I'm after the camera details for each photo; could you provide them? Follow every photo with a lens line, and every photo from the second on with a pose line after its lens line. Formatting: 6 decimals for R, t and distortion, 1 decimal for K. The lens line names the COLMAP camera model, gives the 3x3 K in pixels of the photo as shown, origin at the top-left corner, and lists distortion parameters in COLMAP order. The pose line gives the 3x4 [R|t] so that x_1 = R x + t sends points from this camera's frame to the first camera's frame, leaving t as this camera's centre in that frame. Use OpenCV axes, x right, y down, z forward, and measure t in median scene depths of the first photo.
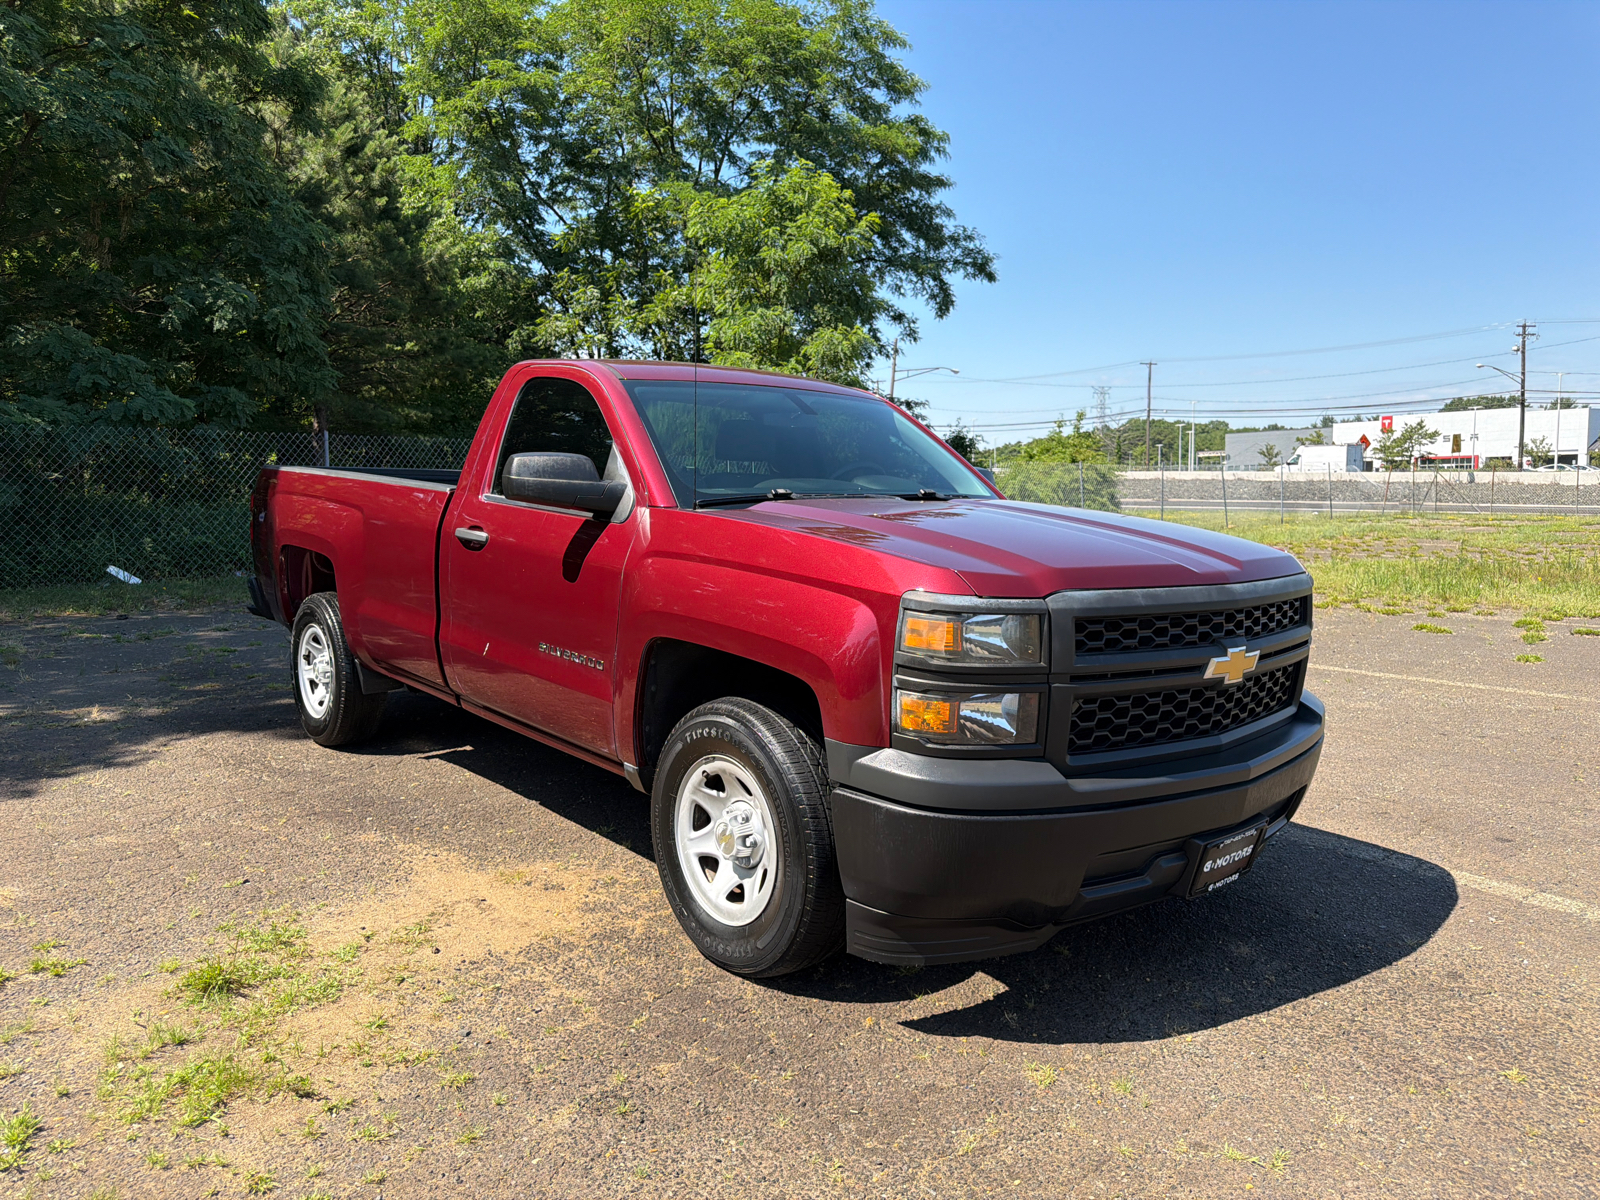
lens RADIAL K [[1165.6, 0, 795.1], [0, 1165.6, 626.4], [0, 0, 1]] dist [0.034673, -0.058435]
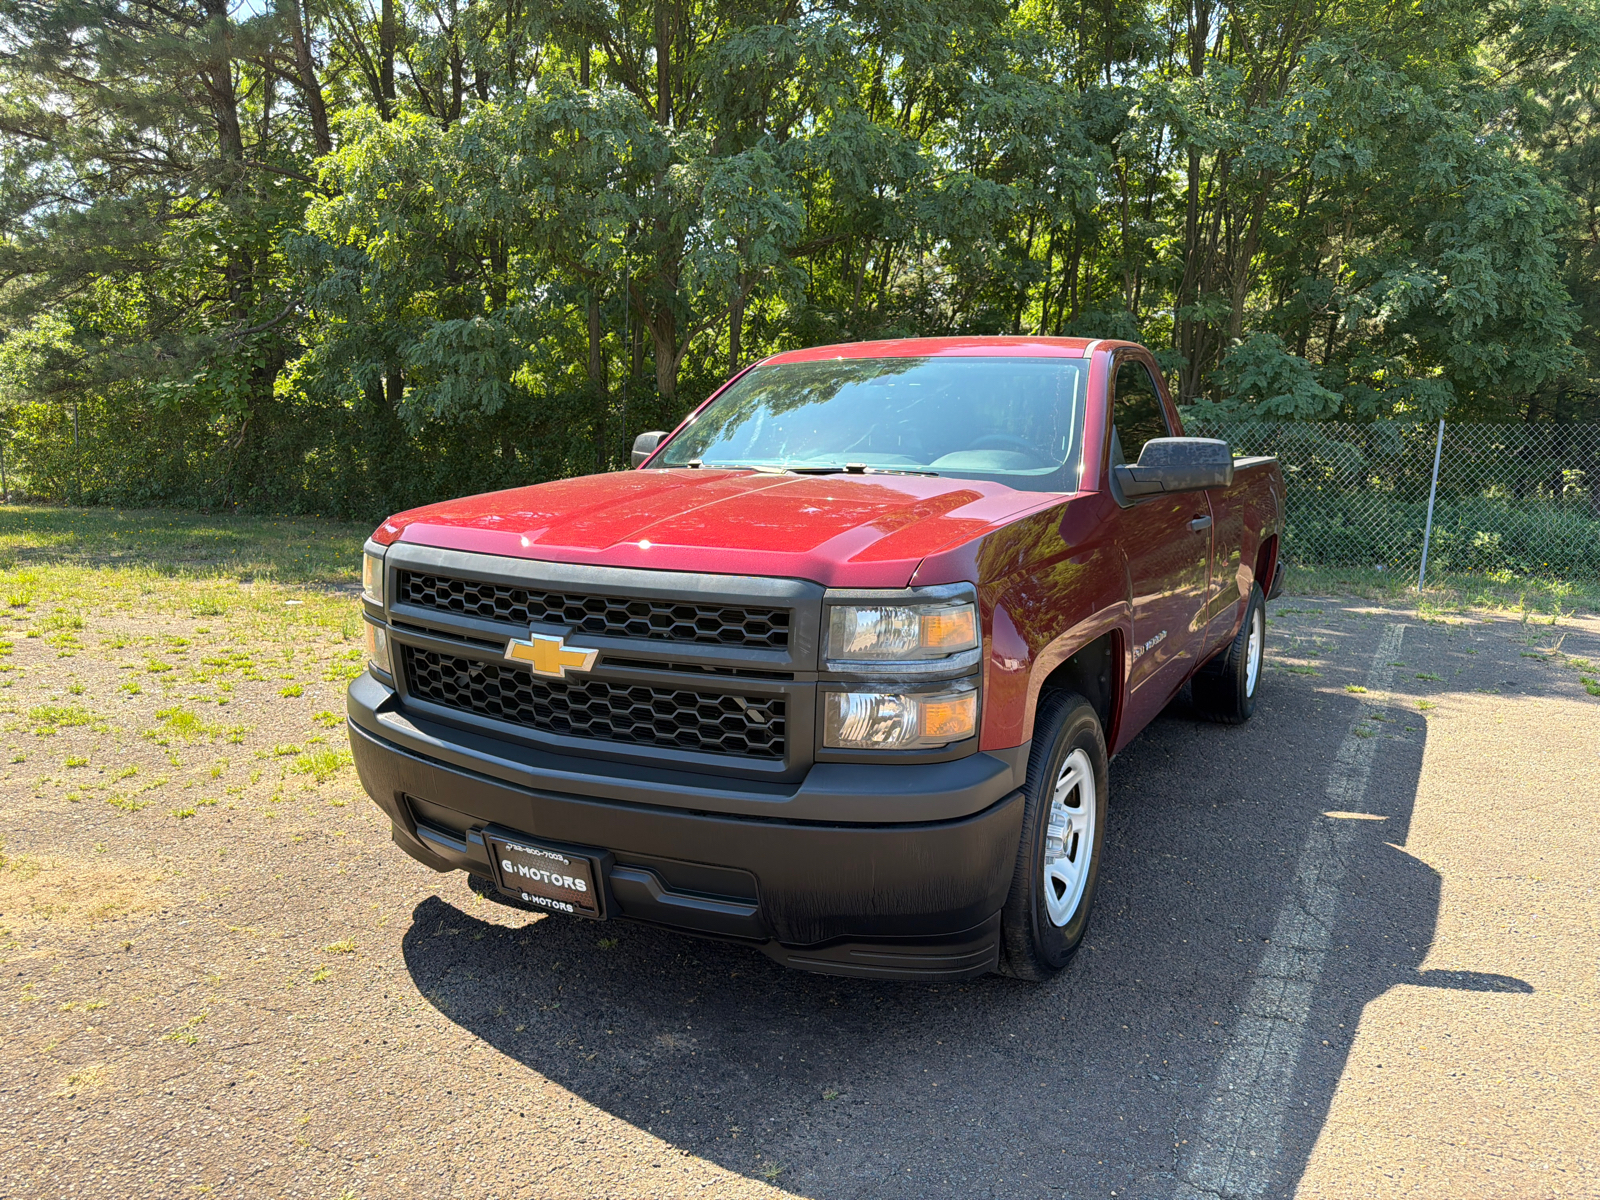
lens RADIAL K [[1205.3, 0, 801.0], [0, 1205.3, 623.9], [0, 0, 1]] dist [0.003666, -0.006533]
pose [[0.322715, 0.126976, -0.937940, 0.237202], [-0.135330, 0.986969, 0.087050, -0.017367], [0.936771, 0.098839, 0.335694, 0.162714]]
